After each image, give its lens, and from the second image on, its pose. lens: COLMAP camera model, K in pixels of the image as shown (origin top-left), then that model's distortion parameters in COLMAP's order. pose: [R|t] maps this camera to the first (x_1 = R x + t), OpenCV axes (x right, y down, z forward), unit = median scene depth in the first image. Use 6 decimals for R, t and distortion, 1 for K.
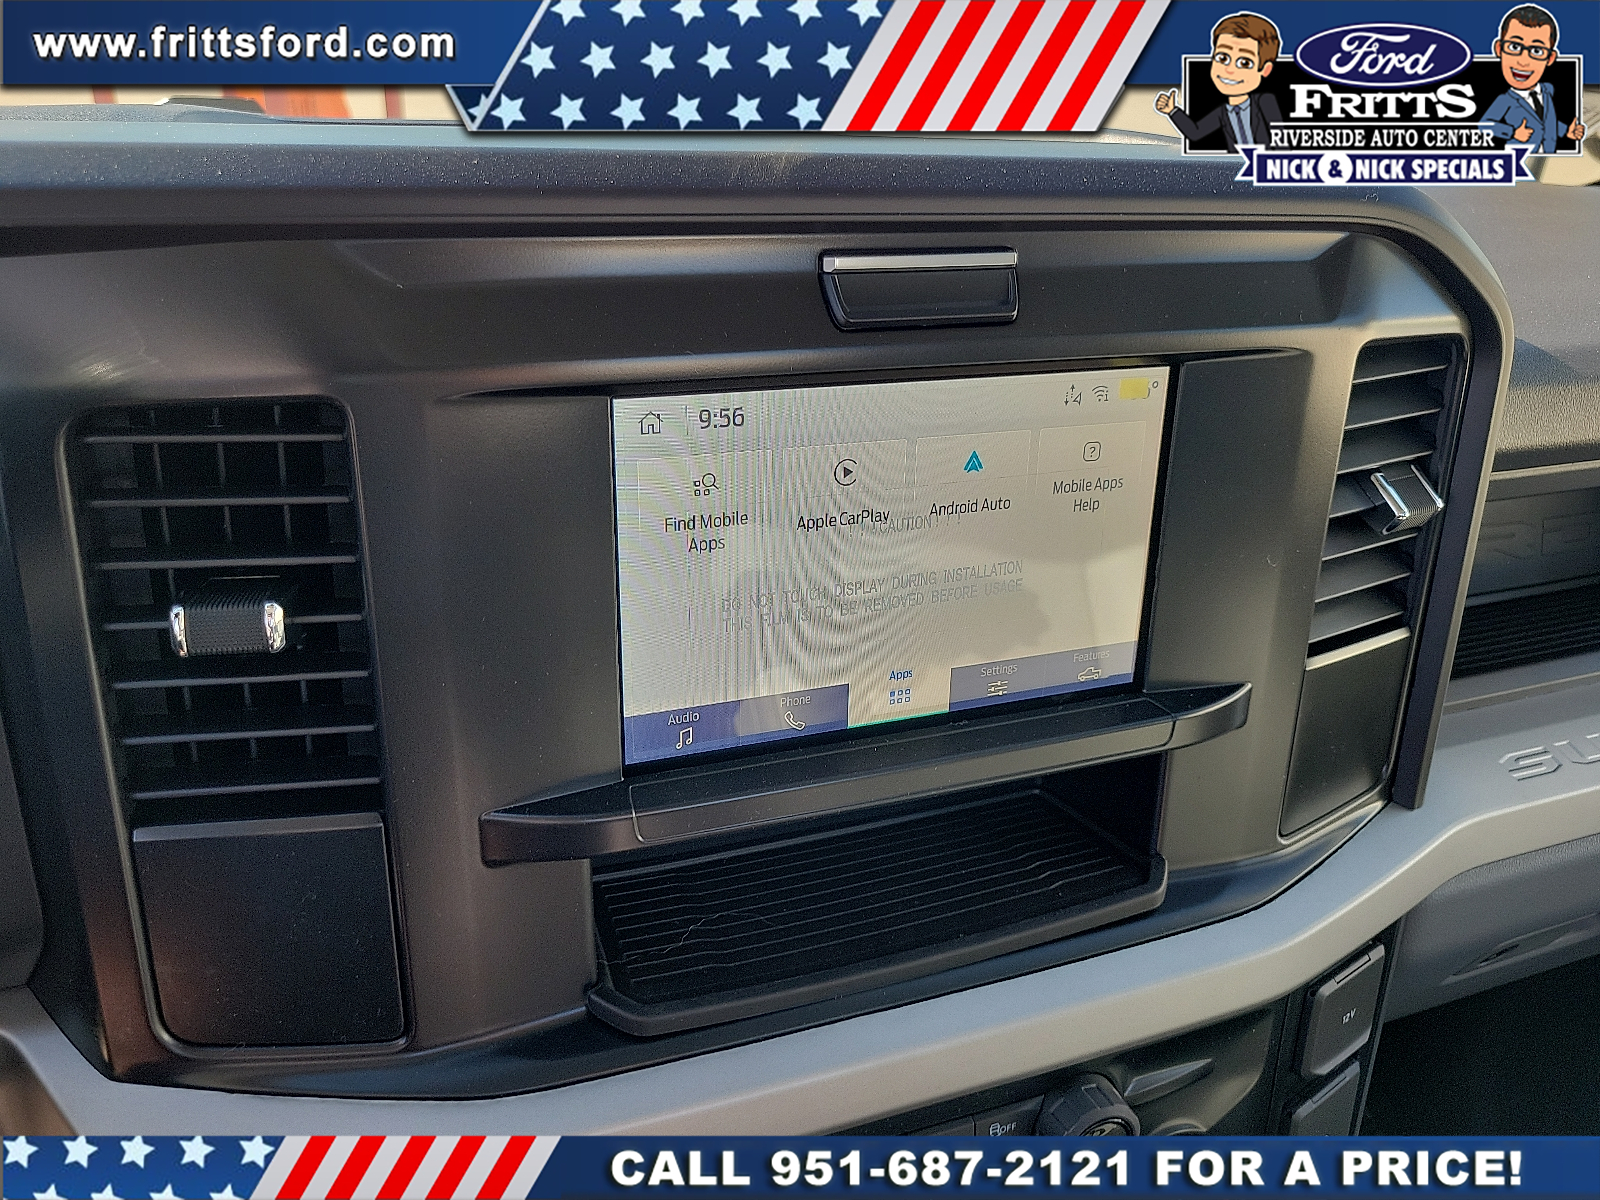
lens RADIAL K [[1221.1, 0, 800.0], [0, 1221.1, 600.0], [0, 0, 1]] dist [0.003230, 0.003746]
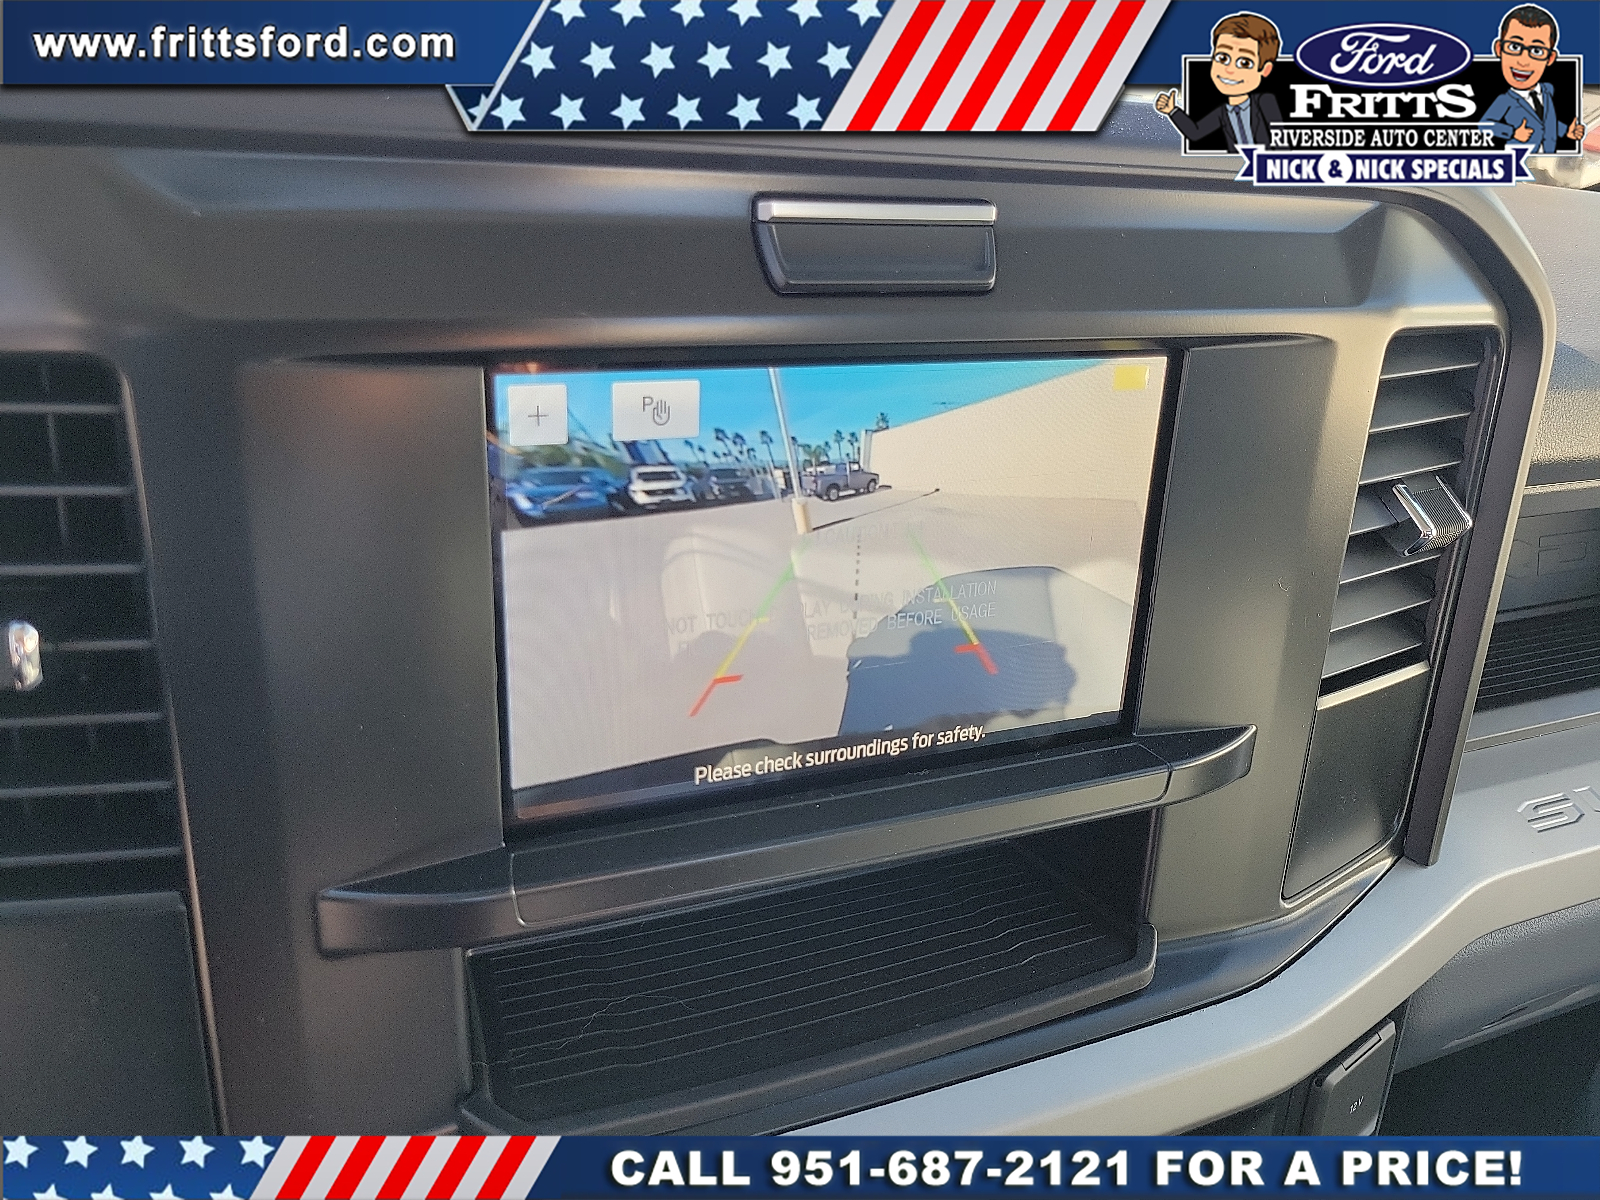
lens RADIAL K [[1221.1, 0, 800.0], [0, 1221.1, 600.0], [0, 0, 1]] dist [0.003230, 0.003746]
pose [[0.999328, 0.014064, 0.033859, 0.017675], [-0.013773, 0.999866, -0.008817, -0.008303], [-0.033979, 0.008345, 0.999388, 0.148824]]
